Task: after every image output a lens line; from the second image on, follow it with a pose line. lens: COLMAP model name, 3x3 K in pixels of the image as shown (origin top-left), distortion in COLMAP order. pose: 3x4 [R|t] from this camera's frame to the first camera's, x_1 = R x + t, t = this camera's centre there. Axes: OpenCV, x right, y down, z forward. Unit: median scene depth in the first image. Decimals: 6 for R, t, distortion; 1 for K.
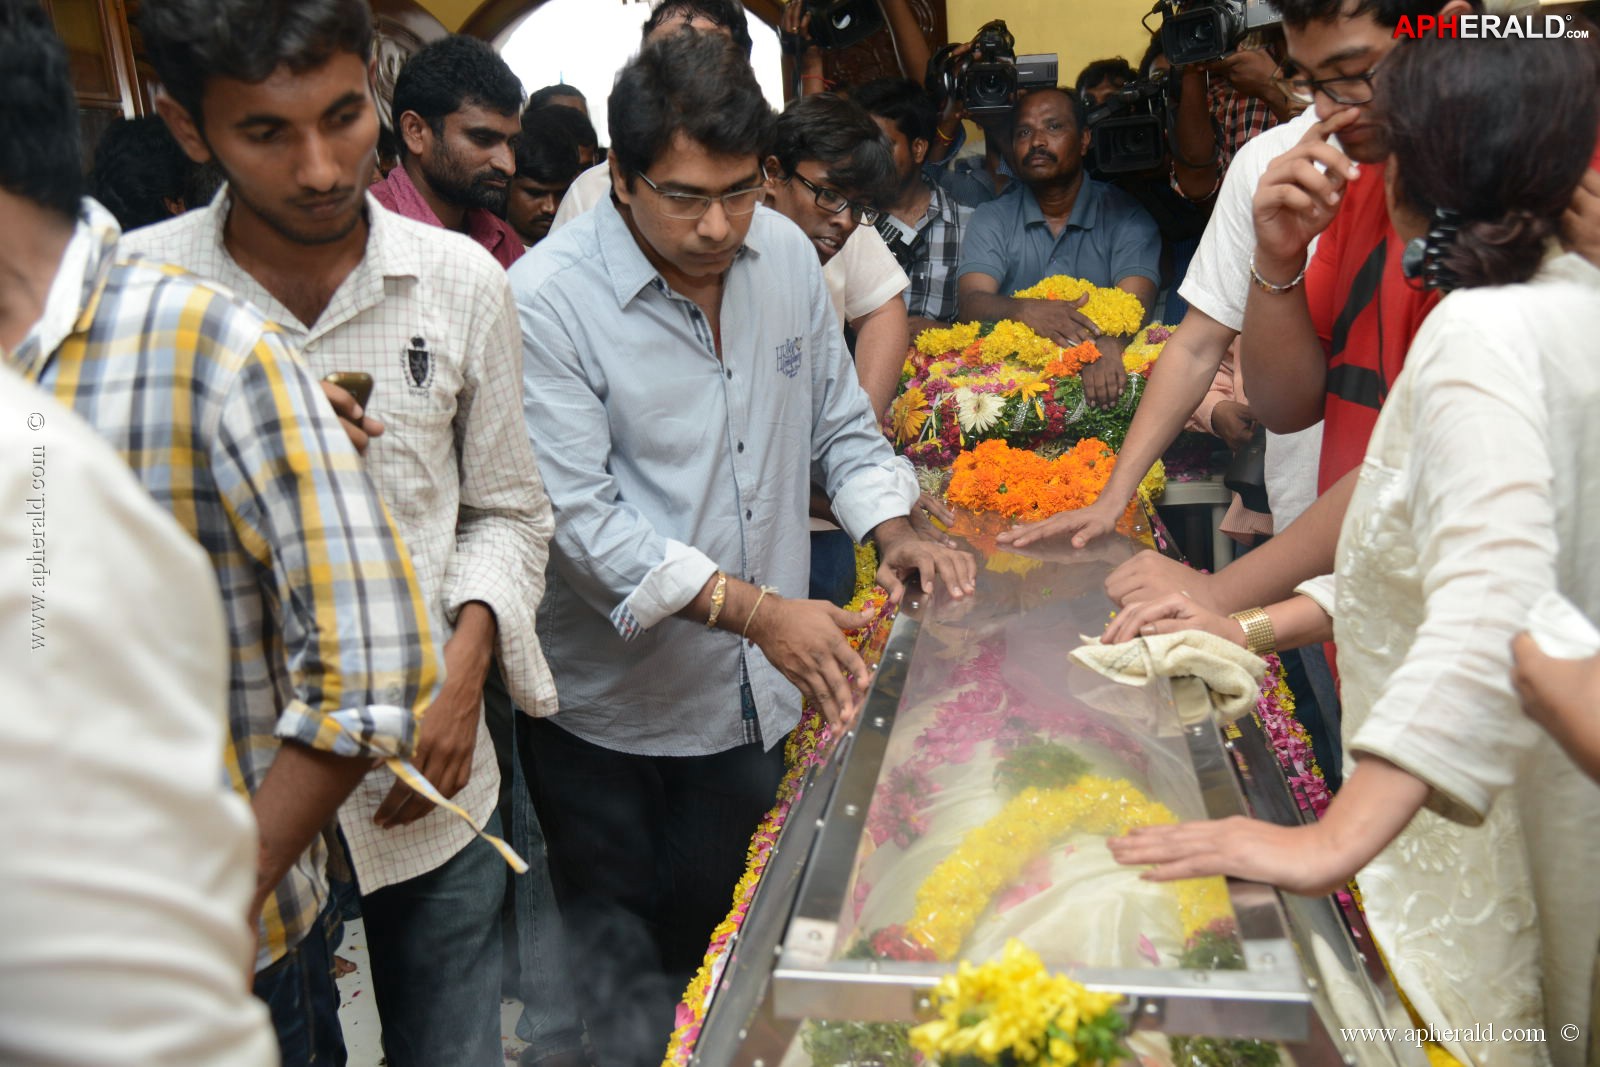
lens RADIAL K [[1567.9, 0, 800.0], [0, 1567.9, 533.5], [0, 0, 1]] dist [0.045168, 0.010300]
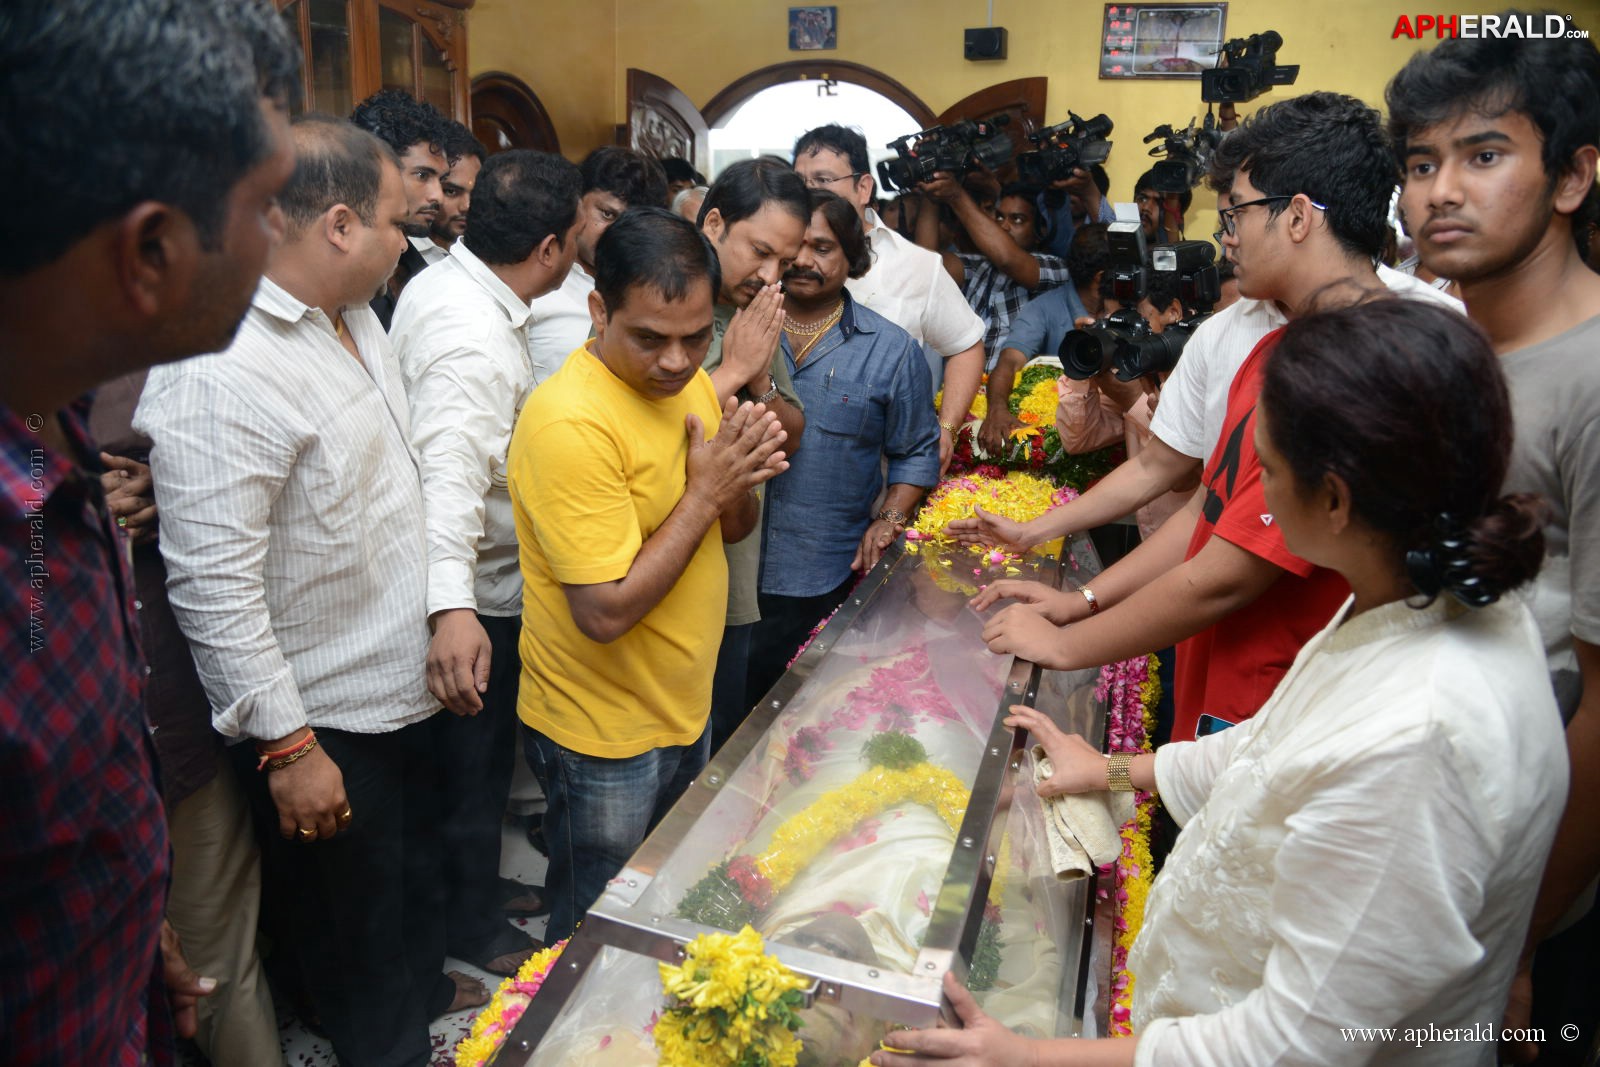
lens RADIAL K [[1089.1, 0, 800.0], [0, 1089.1, 533.5], [0, 0, 1]] dist [-0.165064, 0.159987]
pose [[0.981625, 0.143880, -0.125346, 0.183126], [-0.132799, 0.986797, 0.092715, -0.132842], [0.137031, -0.074366, 0.987771, 0.064564]]
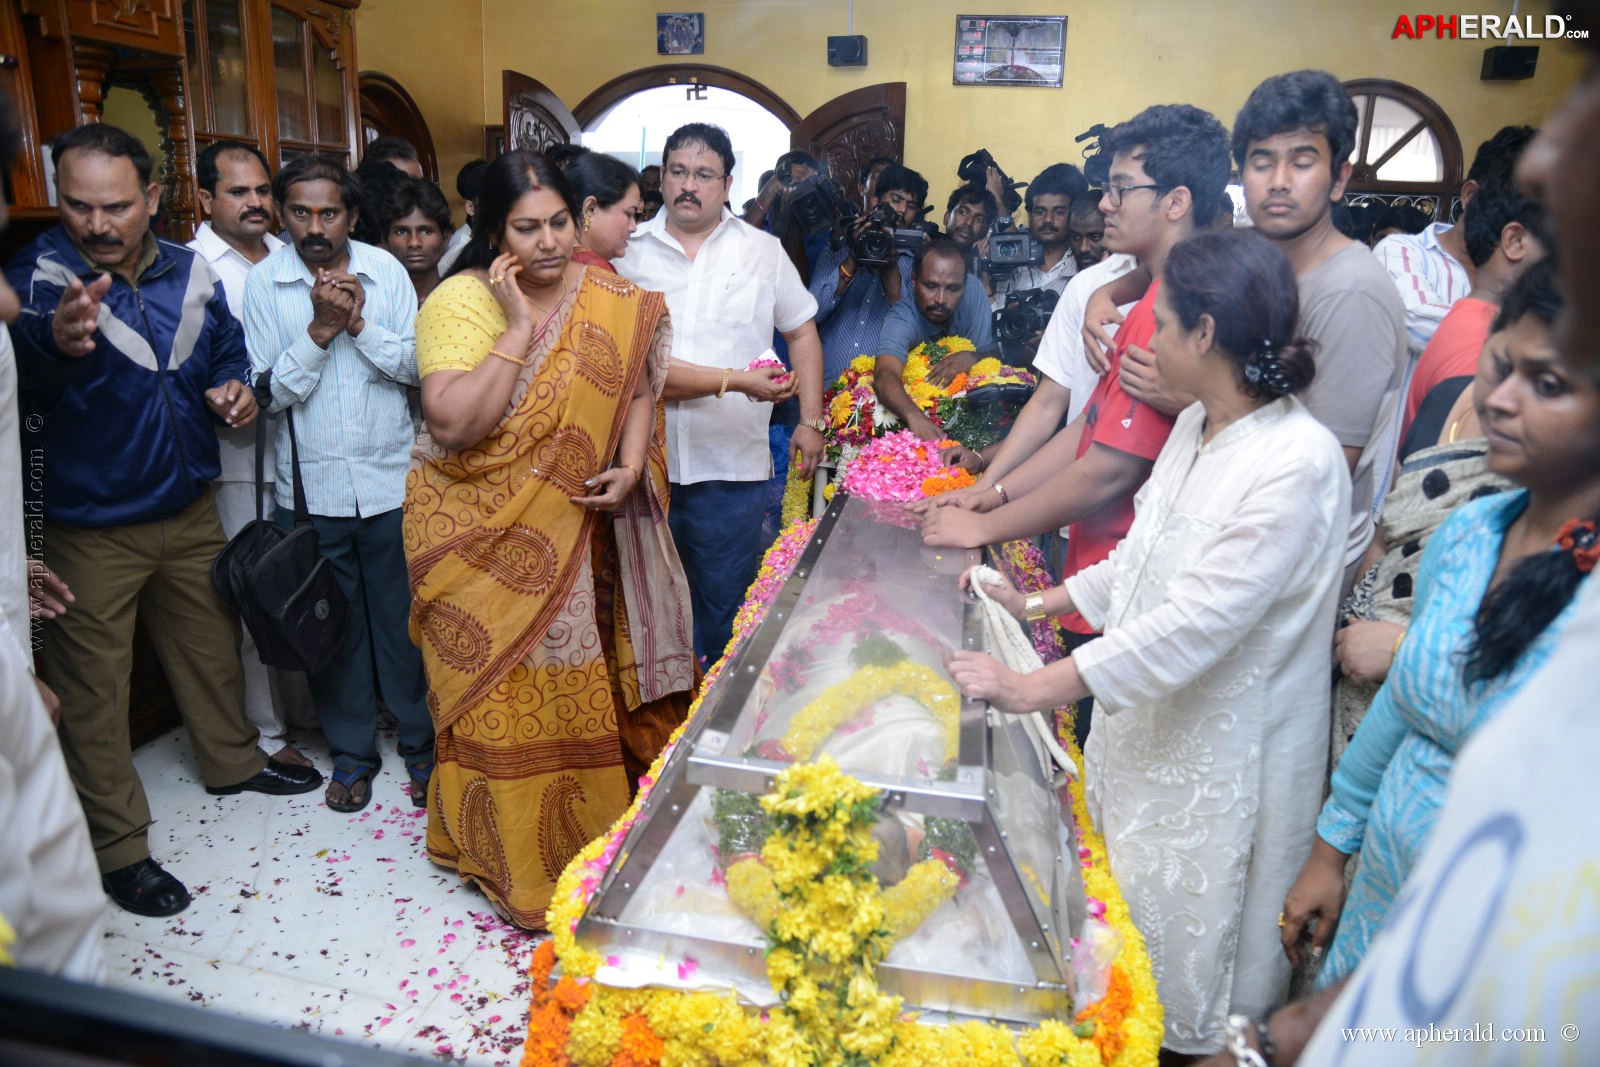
lens RADIAL K [[1109.2, 0, 800.0], [0, 1109.2, 533.5], [0, 0, 1]] dist [-0.130375, 0.097801]
pose [[0.994822, 0.099497, 0.020725, 0.042162], [-0.100617, 0.992941, 0.062809, -0.042833], [-0.014330, -0.064569, 0.997810, -0.151403]]
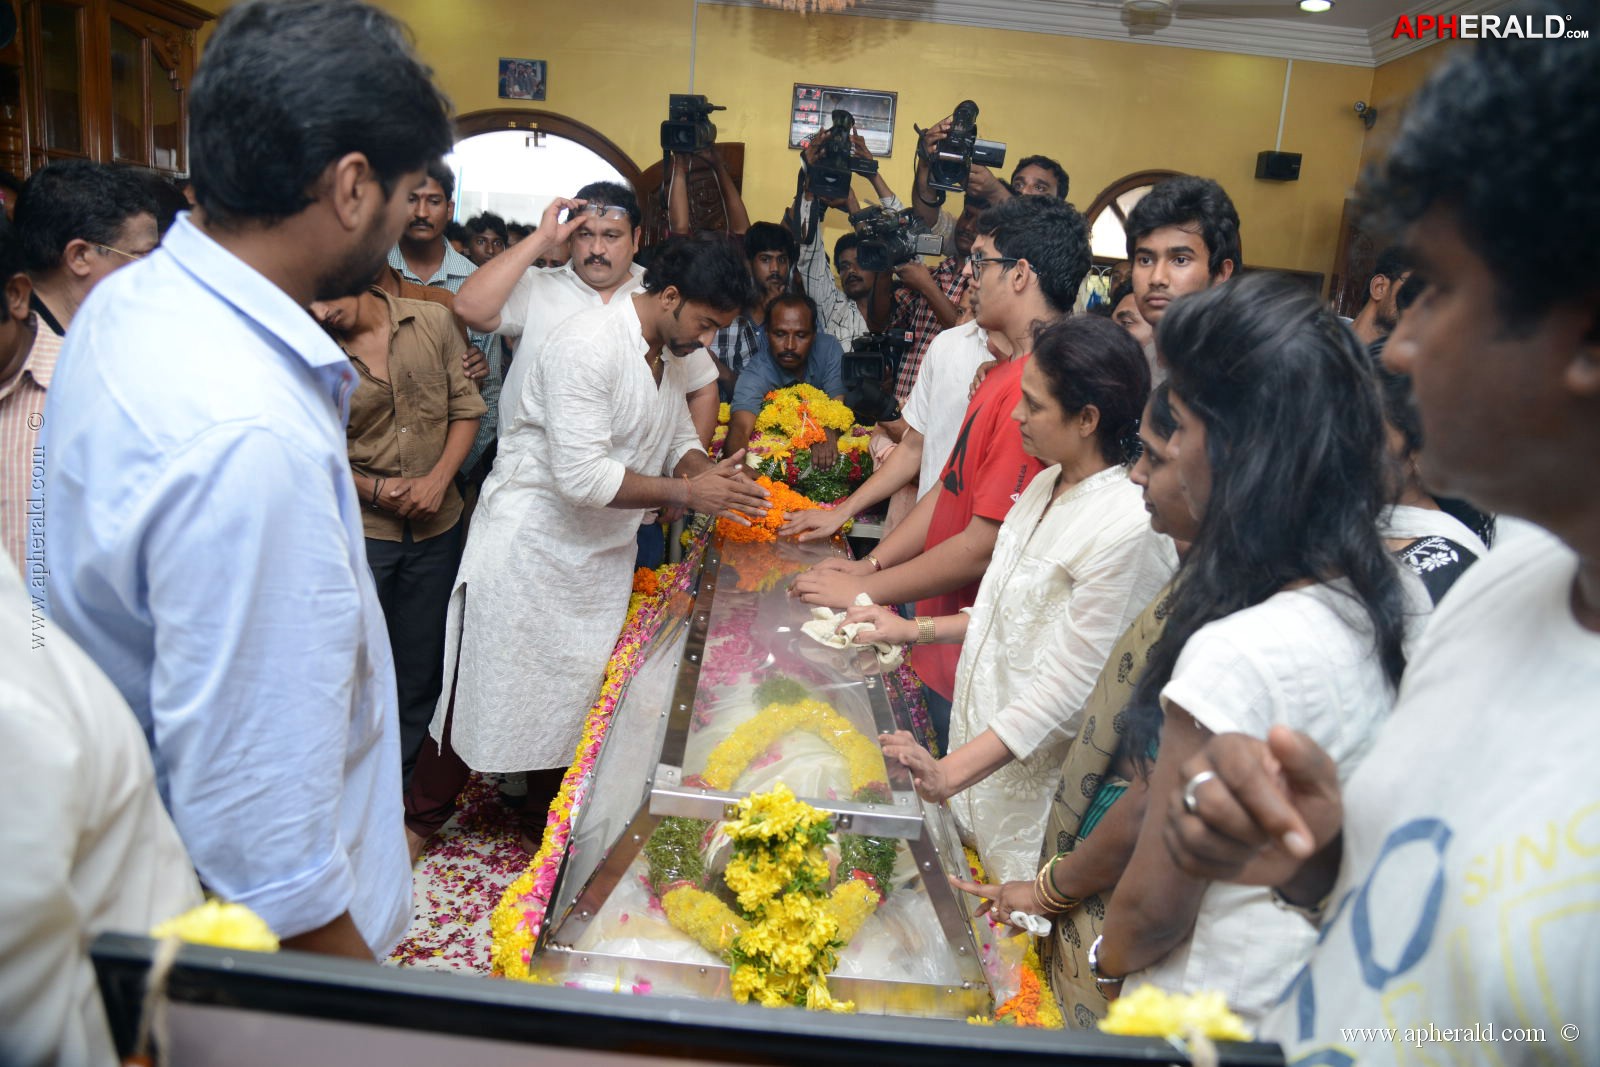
lens RADIAL K [[1109.2, 0, 800.0], [0, 1109.2, 533.5], [0, 0, 1]] dist [-0.130375, 0.097801]
pose [[0.972143, 0.114730, 0.204392, -0.109468], [-0.117894, 0.993021, 0.003332, -0.036722], [-0.202583, -0.027335, 0.978884, -0.227569]]
